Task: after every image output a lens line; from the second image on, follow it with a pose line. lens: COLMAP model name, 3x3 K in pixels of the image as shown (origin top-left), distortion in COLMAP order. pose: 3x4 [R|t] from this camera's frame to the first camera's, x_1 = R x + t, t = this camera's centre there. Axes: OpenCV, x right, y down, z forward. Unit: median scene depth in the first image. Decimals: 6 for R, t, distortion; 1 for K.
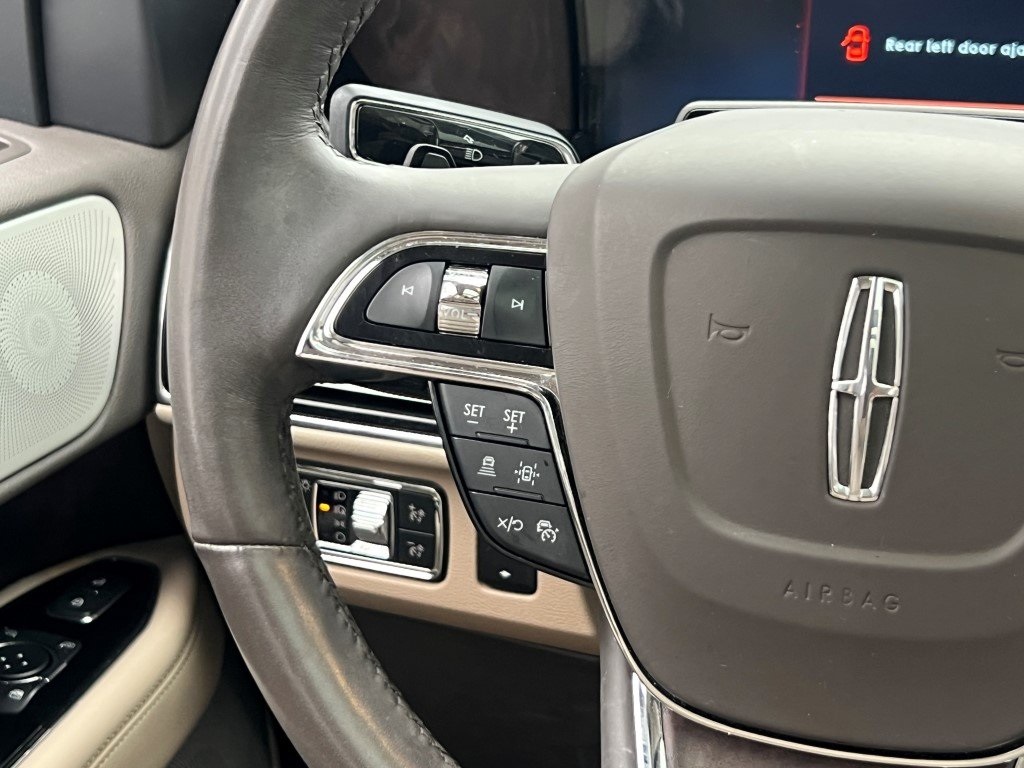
lens RADIAL K [[1678.9, 0, 511.6], [0, 1678.9, 380.3], [0, 0, 1]] dist [0.149848, 0.000000]
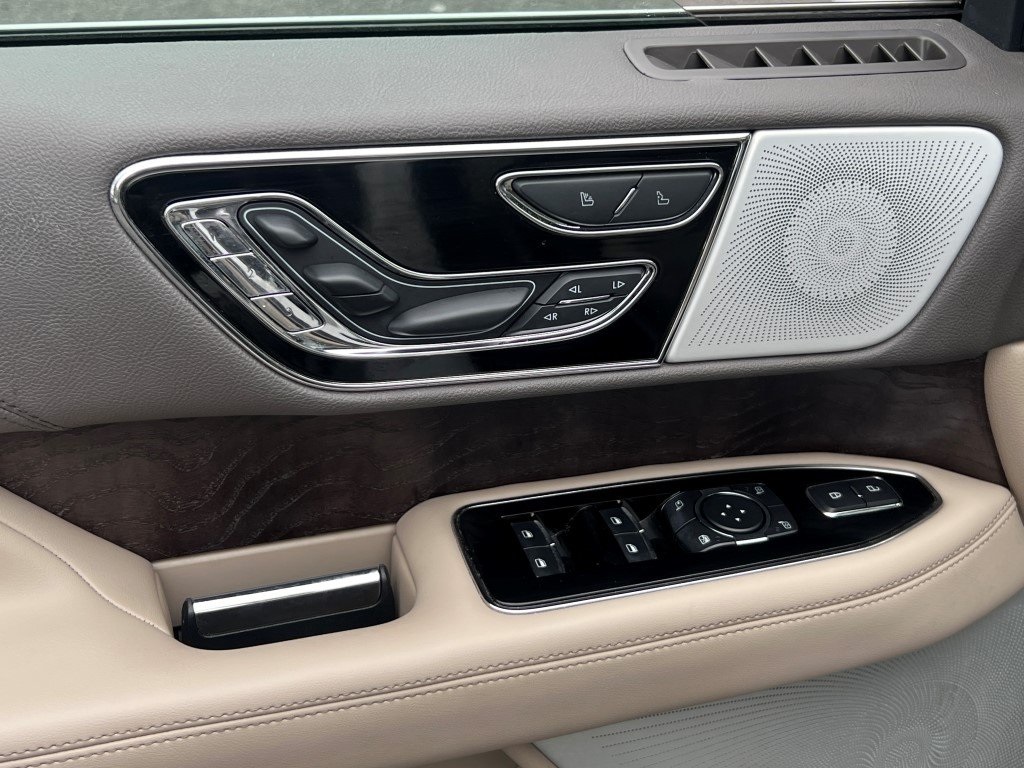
lens RADIAL K [[1274.2, 0, 512.3], [0, 1274.2, 384.3], [0, 0, 1]] dist [0.026458, 0.000000]
pose [[0.551053, 0.420757, -0.720628, 0.292099], [-0.316170, 0.904464, 0.286324, -0.156722], [0.772255, 0.070061, 0.631438, 0.544731]]
